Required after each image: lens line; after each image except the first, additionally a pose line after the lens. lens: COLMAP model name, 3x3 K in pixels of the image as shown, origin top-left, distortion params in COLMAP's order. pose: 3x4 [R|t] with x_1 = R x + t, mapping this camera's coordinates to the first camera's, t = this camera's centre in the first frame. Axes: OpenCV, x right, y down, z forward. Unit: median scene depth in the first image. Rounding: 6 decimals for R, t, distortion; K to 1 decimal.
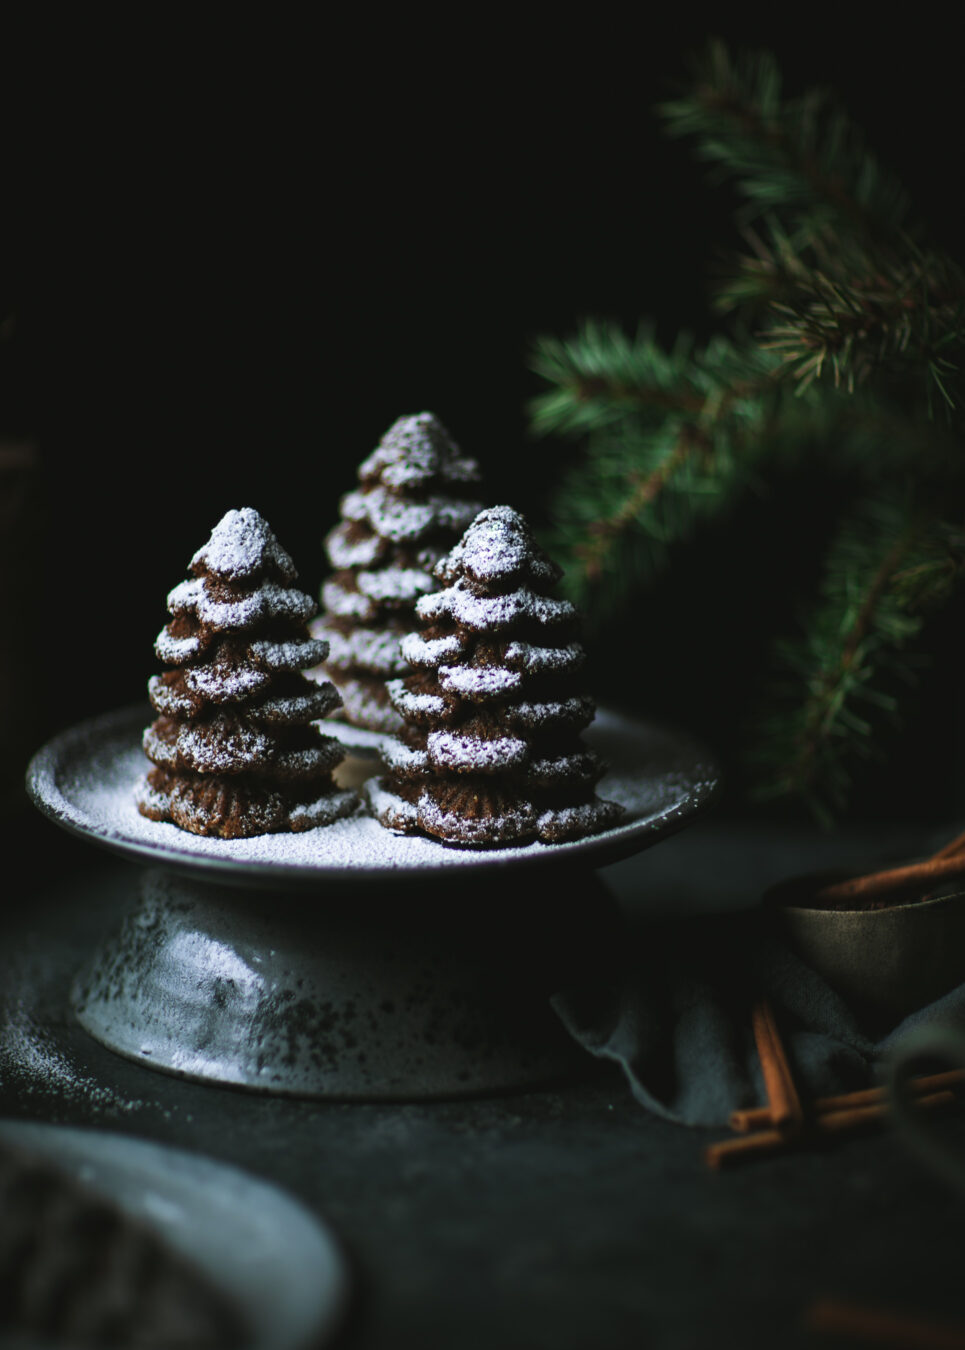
lens RADIAL K [[3512.1, 0, 482.5], [0, 3512.1, 675.0], [0, 0, 1]] dist [-0.220969, -0.615840]
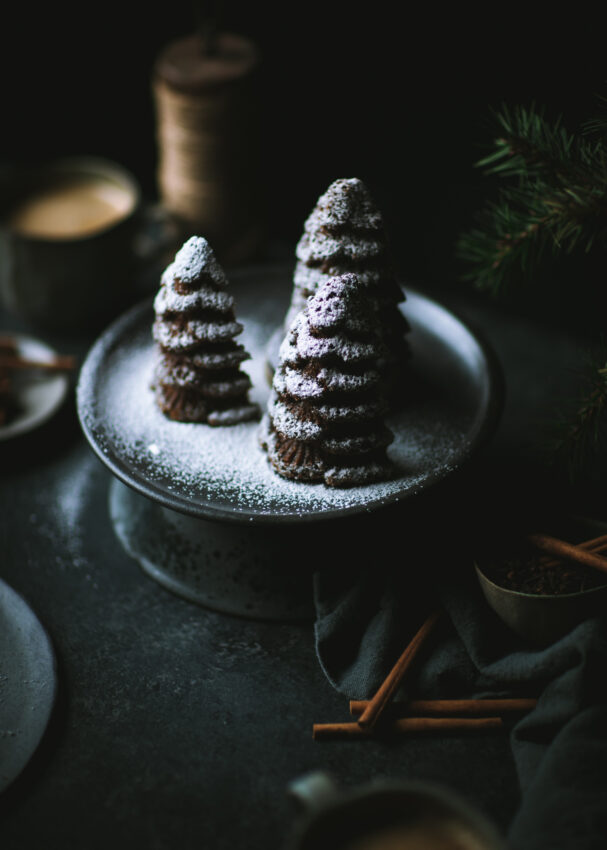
lens RADIAL K [[2211.3, 0, 303.5], [0, 2211.3, 425.0], [0, 0, 1]] dist [-0.220969, -0.615840]
pose [[0.866478, 0.295601, -0.402287, 0.409253], [-0.110813, 0.899626, 0.422367, -0.406360], [0.486760, -0.321393, 0.812263, 0.171105]]
